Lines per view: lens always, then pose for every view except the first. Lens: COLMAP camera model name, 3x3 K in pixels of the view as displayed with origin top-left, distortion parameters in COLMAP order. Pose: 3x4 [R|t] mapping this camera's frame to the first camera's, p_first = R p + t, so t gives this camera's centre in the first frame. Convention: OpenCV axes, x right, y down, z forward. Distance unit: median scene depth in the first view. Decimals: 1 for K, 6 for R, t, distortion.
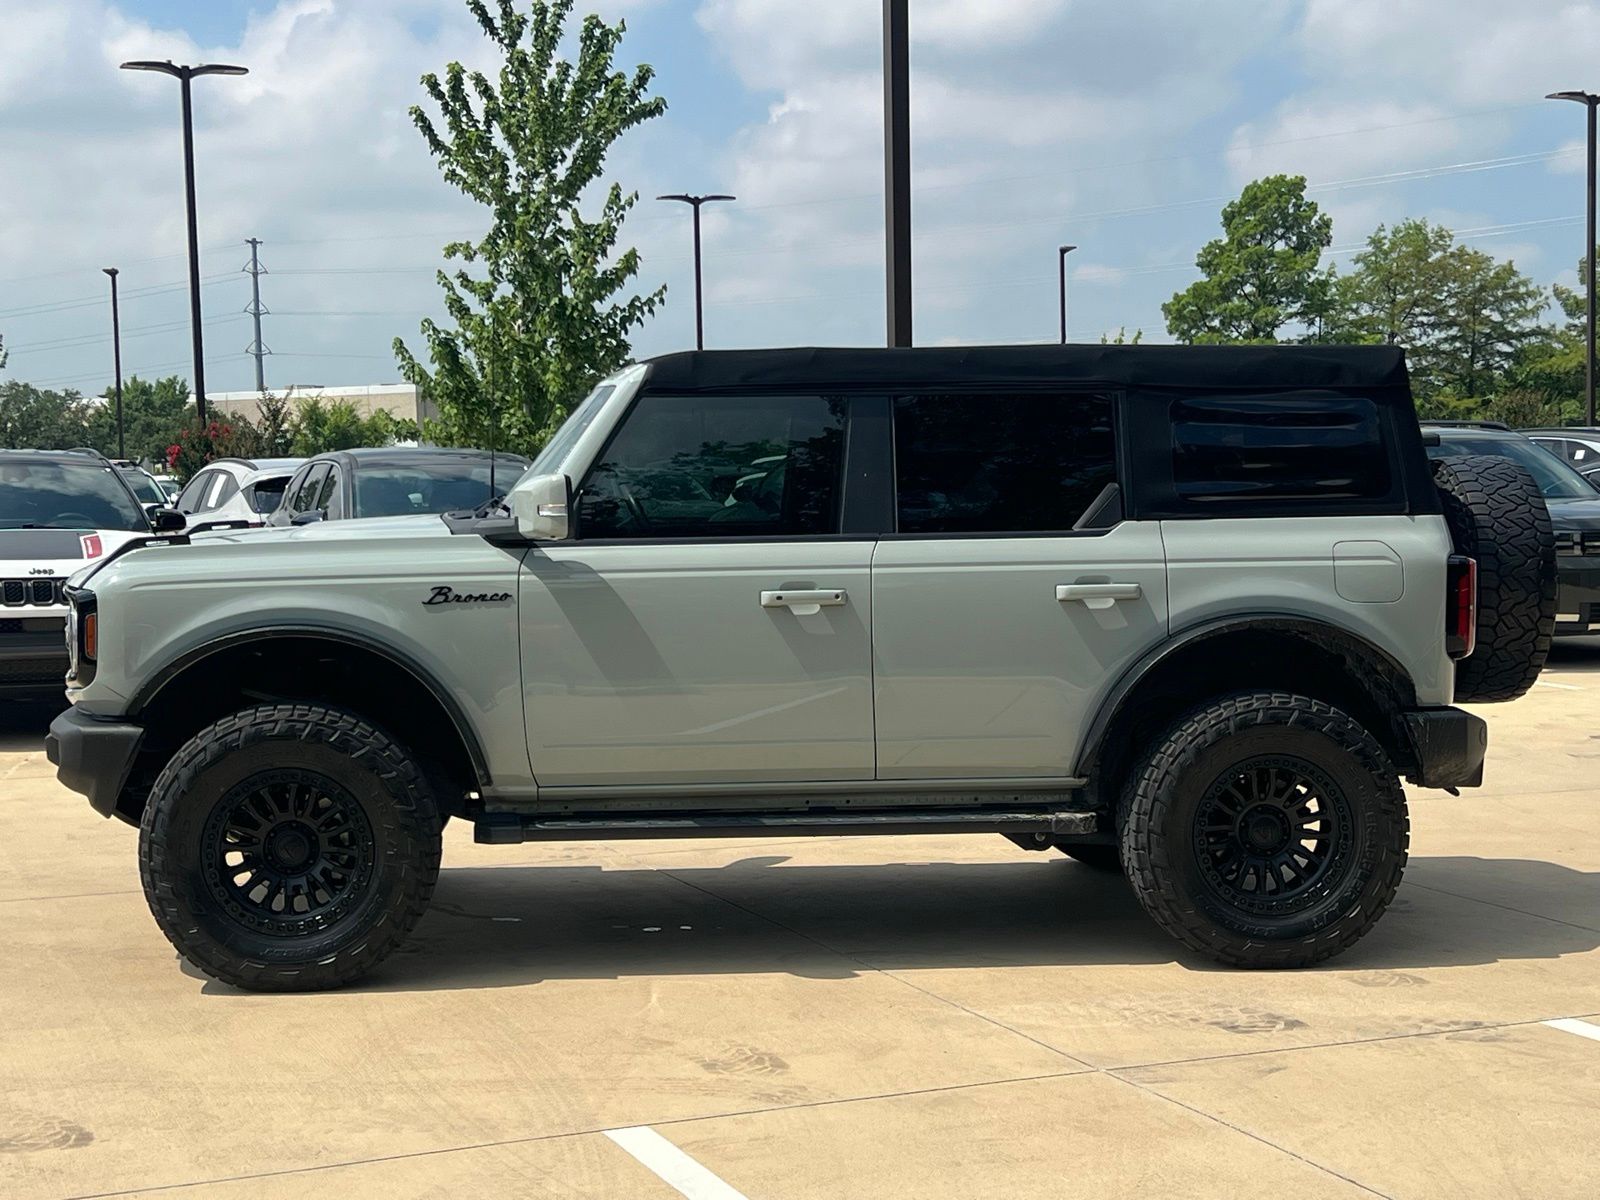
lens RADIAL K [[2393.6, 0, 780.1], [0, 2393.6, 618.4], [0, 0, 1]] dist [0.229751, -0.832753]
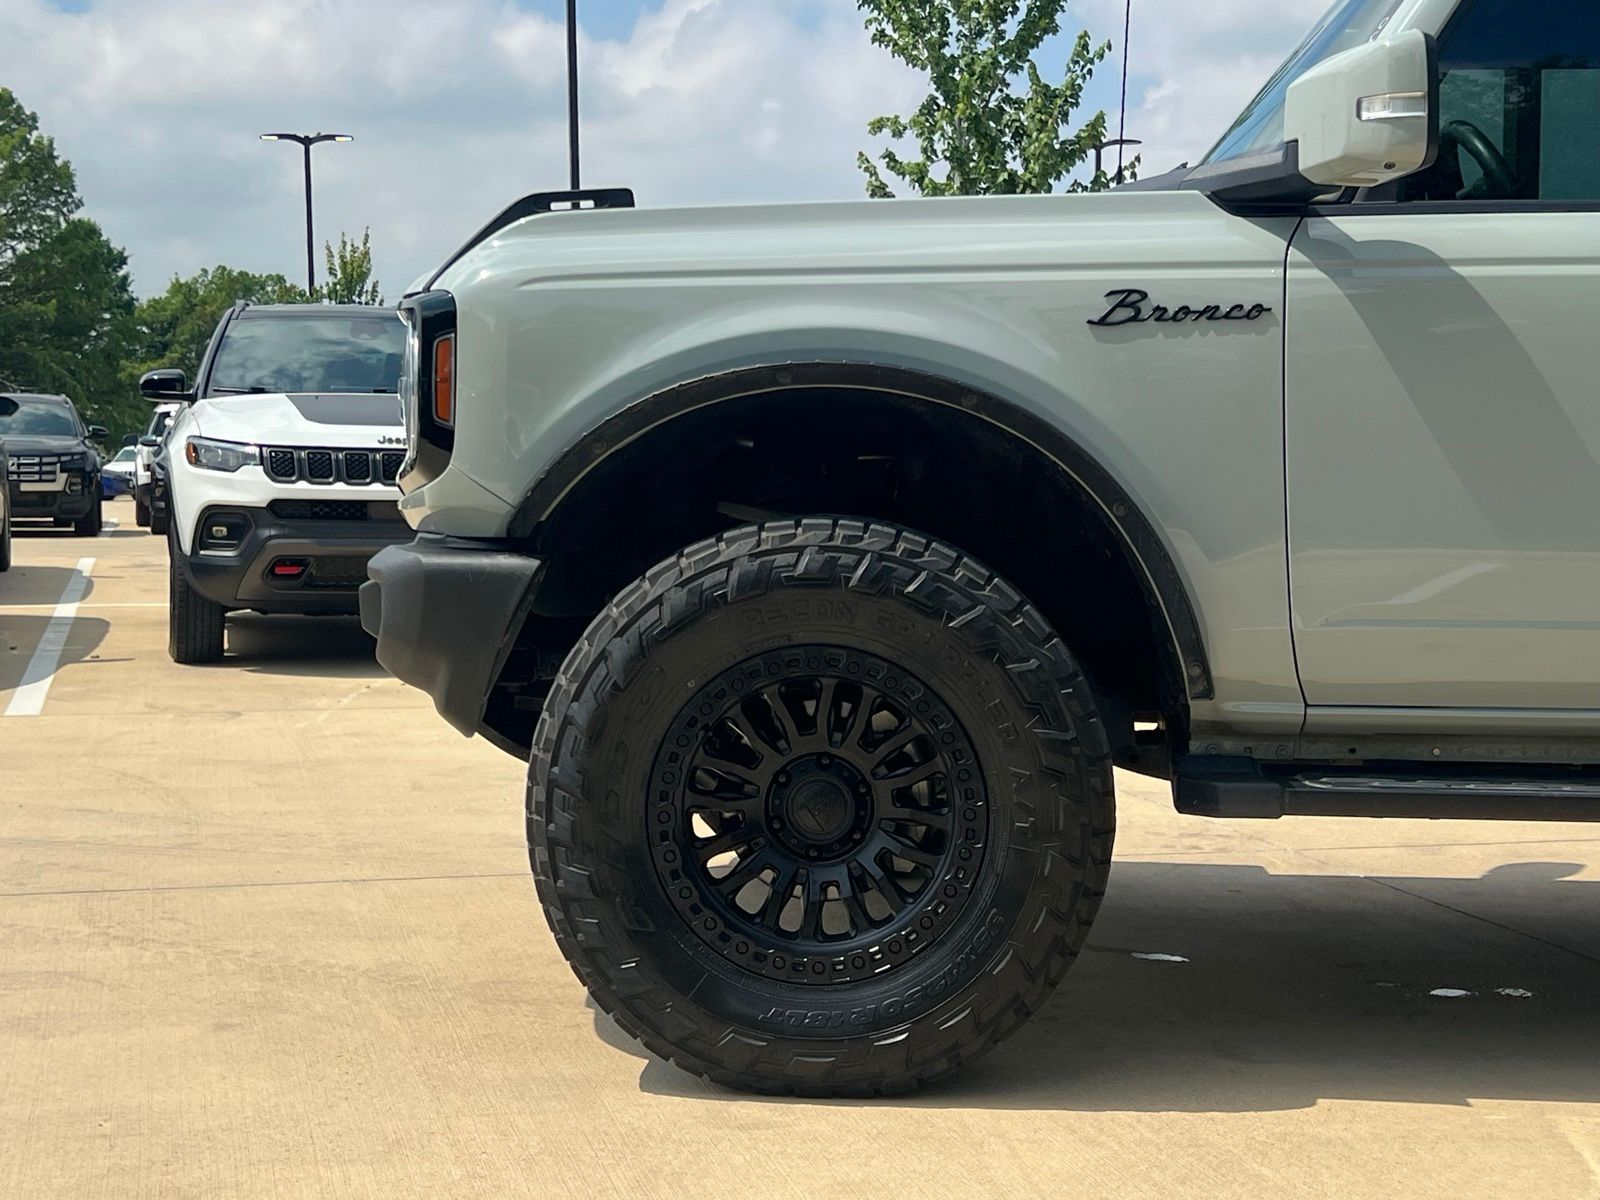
lens RADIAL K [[2394.9, 0, 804.1], [0, 2394.9, 630.7], [0, 0, 1]] dist [0.252455, -1.033043]
pose [[0.990515, 0.025020, -0.135110, -0.132846], [-0.023817, 0.999661, 0.010514, 0.050819], [0.135327, -0.007196, 0.990775, 0.483793]]
